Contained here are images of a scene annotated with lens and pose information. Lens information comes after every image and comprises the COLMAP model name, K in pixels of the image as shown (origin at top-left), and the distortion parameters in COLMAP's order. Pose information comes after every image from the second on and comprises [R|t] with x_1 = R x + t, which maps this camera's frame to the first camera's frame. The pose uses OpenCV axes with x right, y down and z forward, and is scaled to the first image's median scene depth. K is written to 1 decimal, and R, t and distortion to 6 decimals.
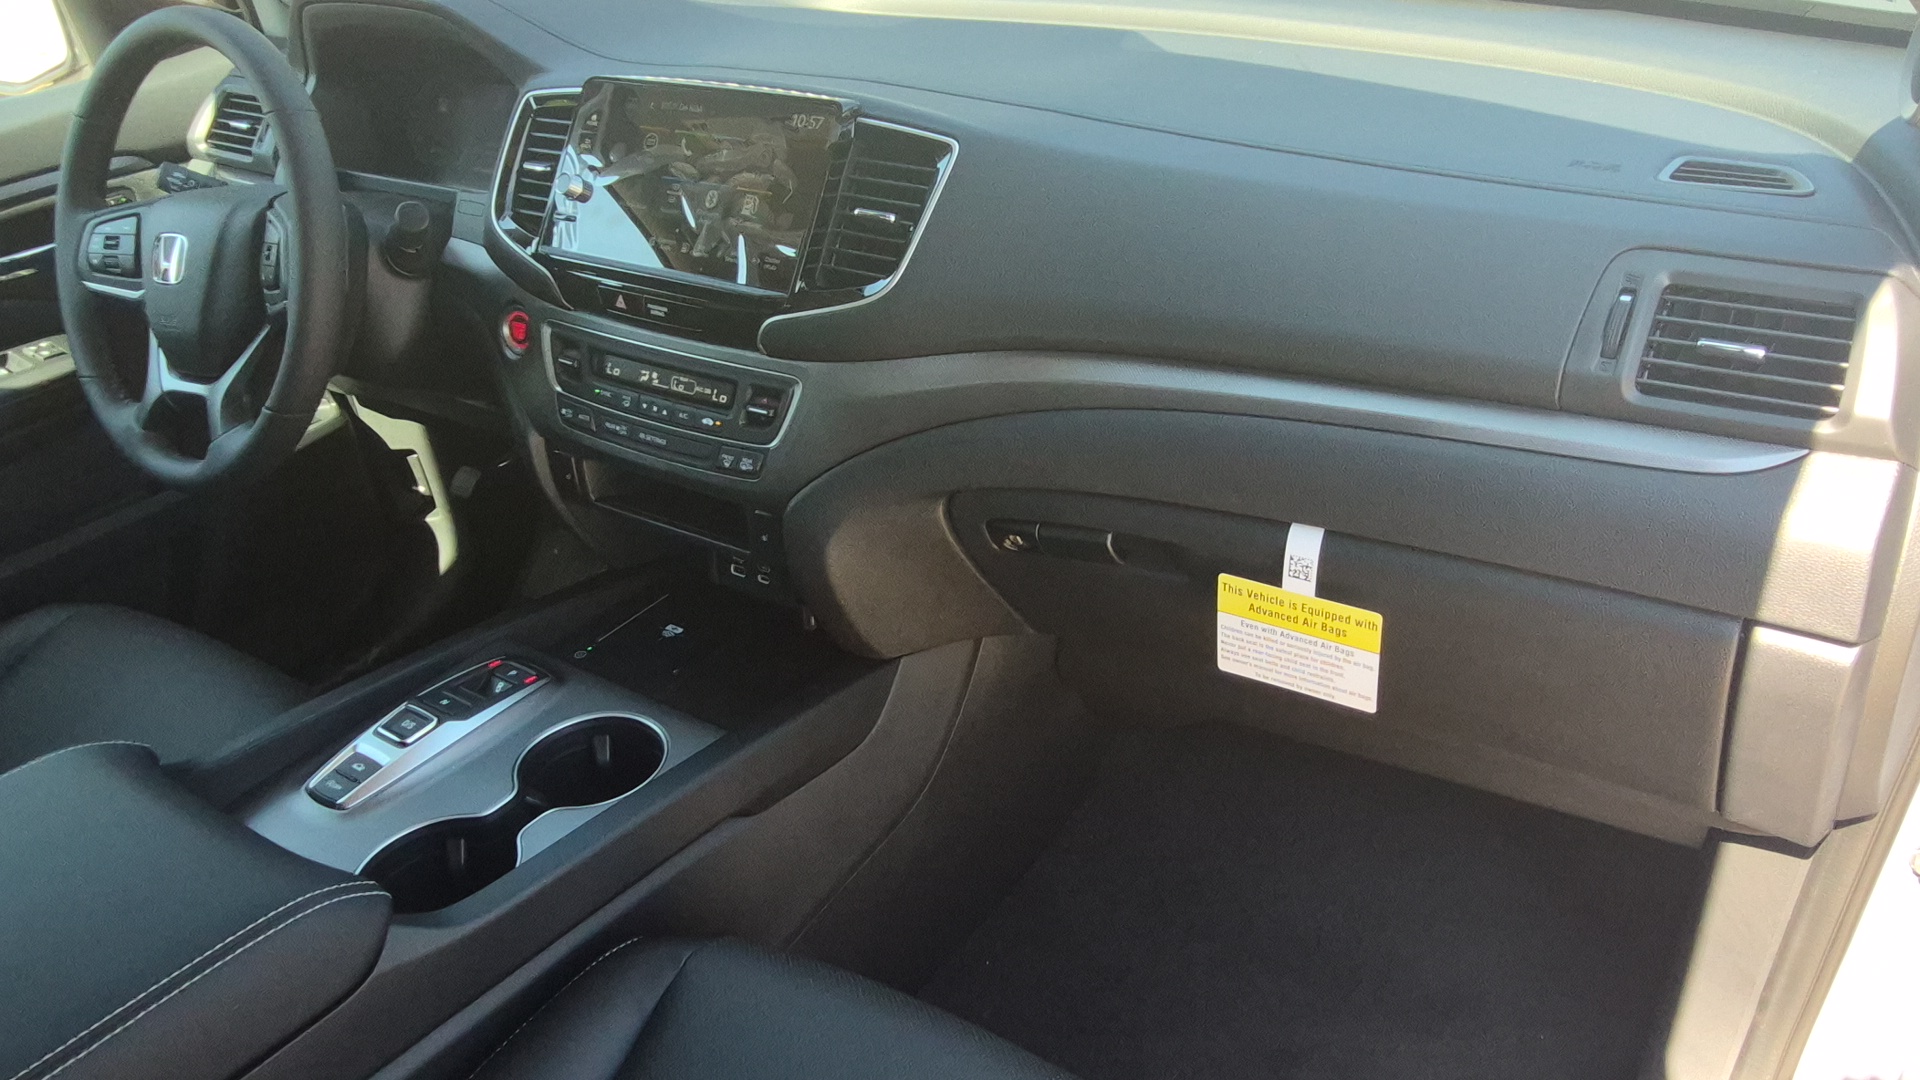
lens RADIAL K [[1438.5, 0, 973.7], [0, 1438.5, 540.0], [0, 0, 1]] dist [-0.021042, -0.000991]
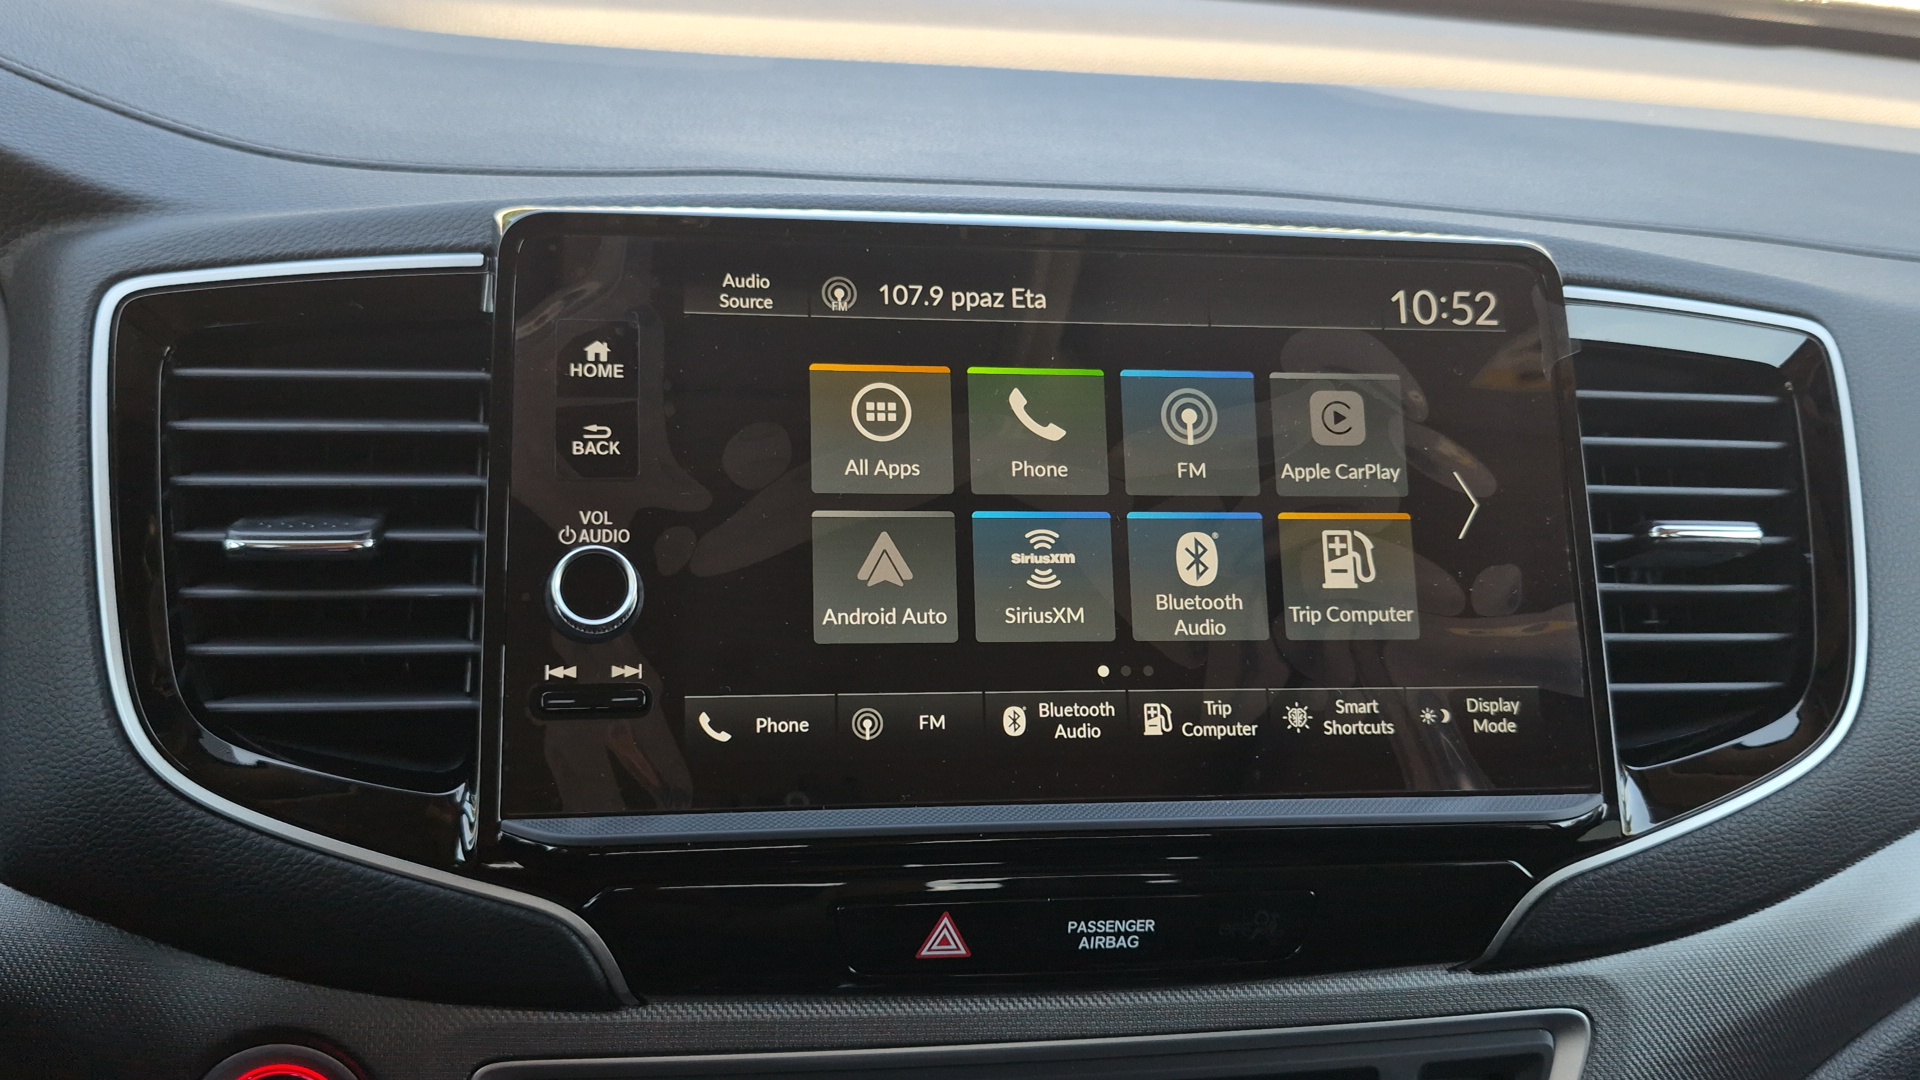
lens RADIAL K [[2021.8, 0, 947.3], [0, 2021.8, 526.9], [0, 0, 1]] dist [0.056154, 0.000000]
pose [[0.697160, -0.167690, 0.697028, -0.538865], [0.242943, 0.969993, -0.009630, -0.250527], [-0.674497, 0.176052, 0.716979, 0.692669]]
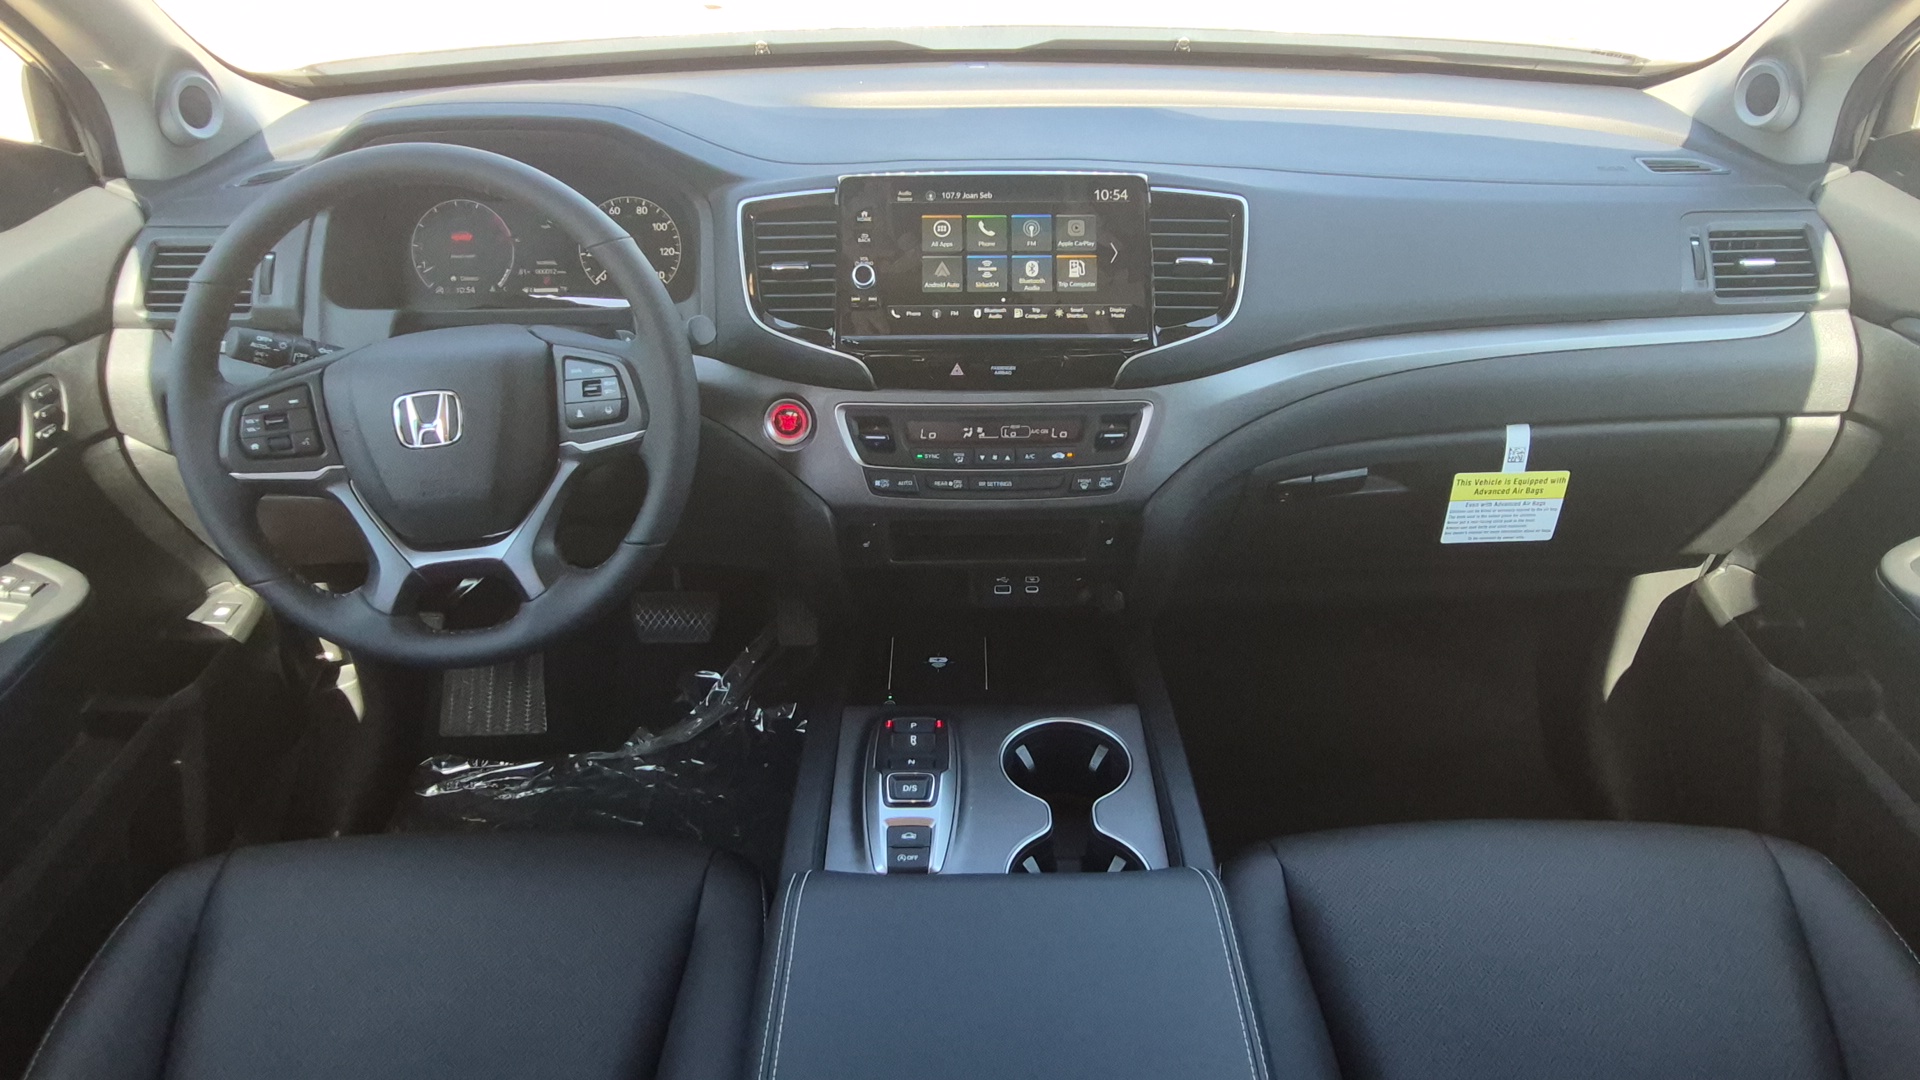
lens RADIAL K [[1331.2, 0, 974.3], [0, 1331.2, 533.3], [0, 0, 1]] dist [-0.032062, 0.011115]
pose [[0.815351, -0.237247, 0.528126, -0.833559], [0.245745, 0.967753, 0.055344, -0.098691], [-0.524225, 0.084660, 0.847361, 0.121156]]
